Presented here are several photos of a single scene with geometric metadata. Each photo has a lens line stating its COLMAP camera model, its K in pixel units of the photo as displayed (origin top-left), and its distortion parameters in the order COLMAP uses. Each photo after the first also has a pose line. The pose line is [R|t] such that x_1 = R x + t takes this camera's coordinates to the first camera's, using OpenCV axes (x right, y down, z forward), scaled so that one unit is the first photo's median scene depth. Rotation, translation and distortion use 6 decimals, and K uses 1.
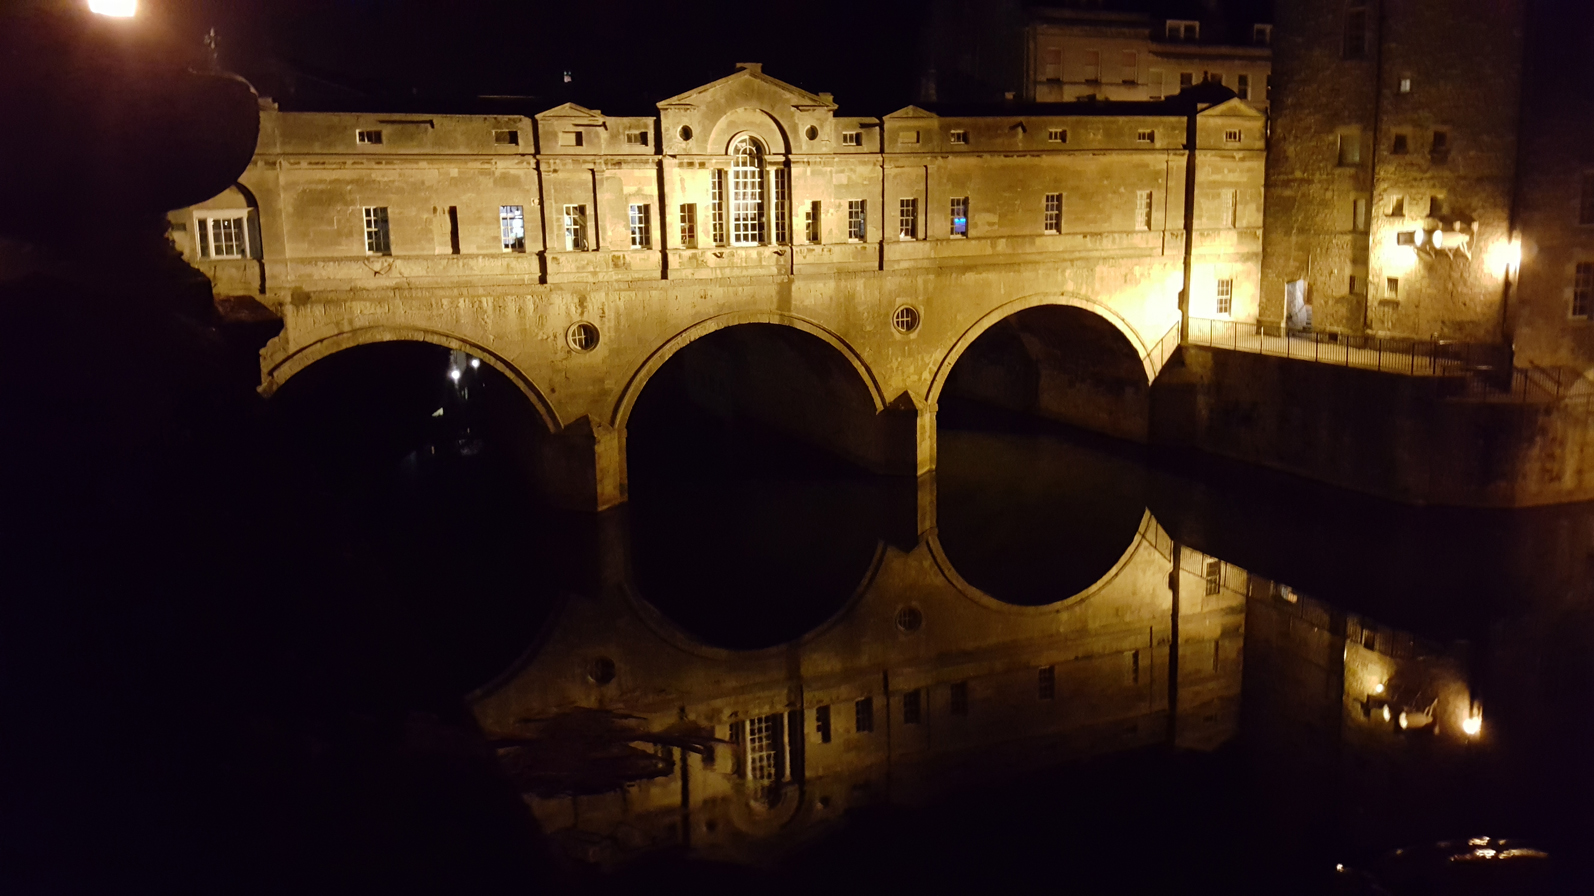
lens RADIAL K [[1198.0, 0, 792.9], [0, 1198.0, 448.5], [0, 0, 1]] dist [0.041421, 0.000788]
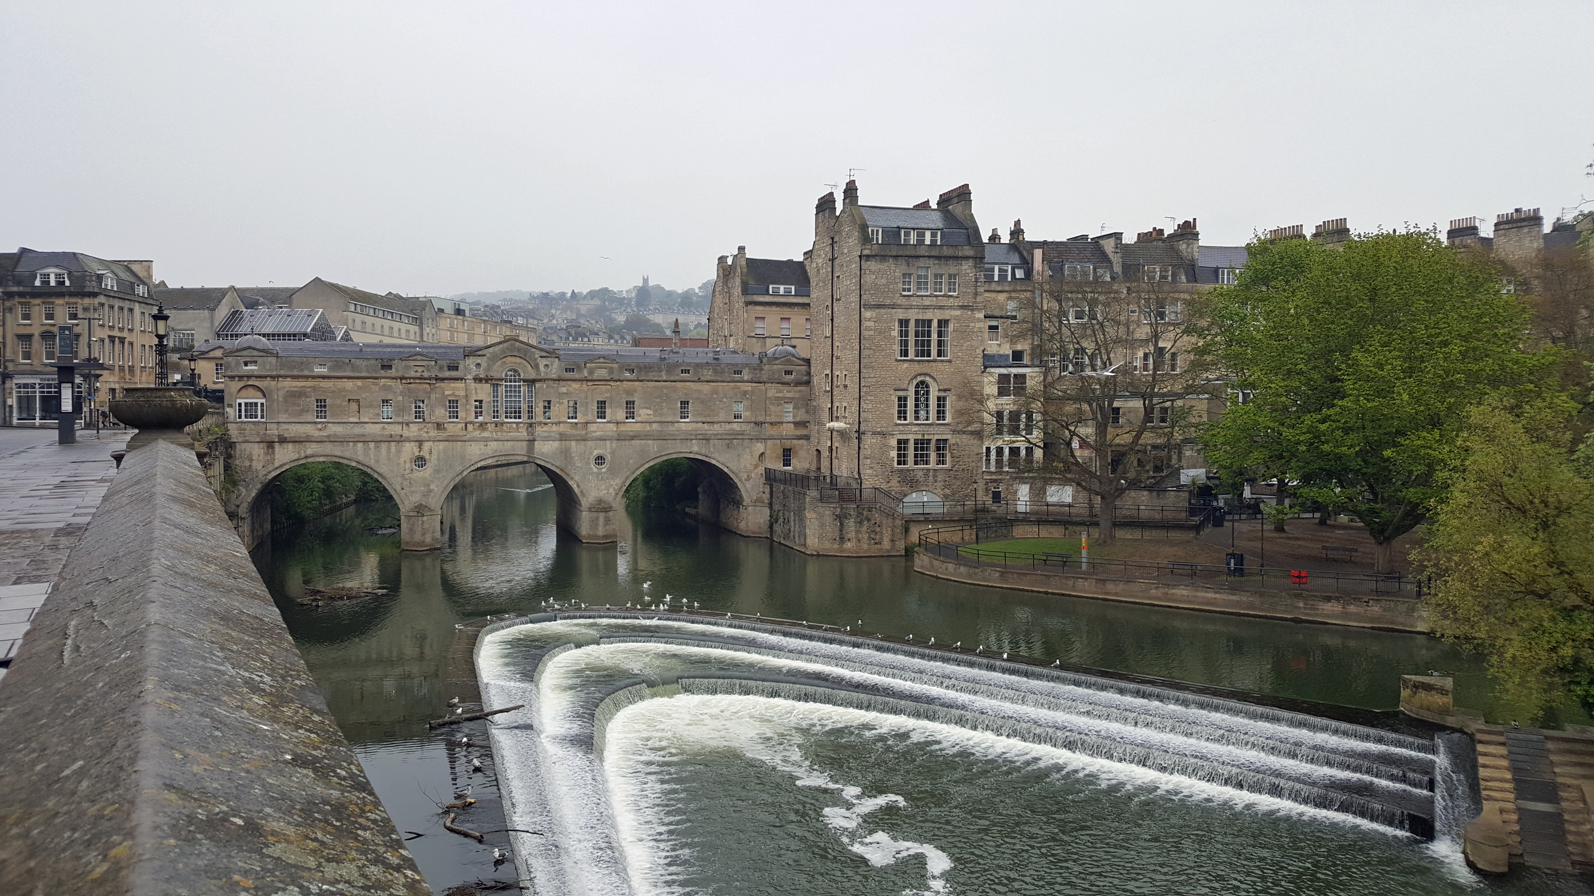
lens RADIAL K [[1198.0, 0, 799.0], [0, 1198.0, 448.7], [0, 0, 1]] dist [0.041421, 0.000788]
pose [[0.998753, 0.031062, 0.039096, 0.380904], [-0.024947, 0.988648, -0.148167, 0.166739], [-0.043254, 0.147007, 0.988189, -1.031678]]
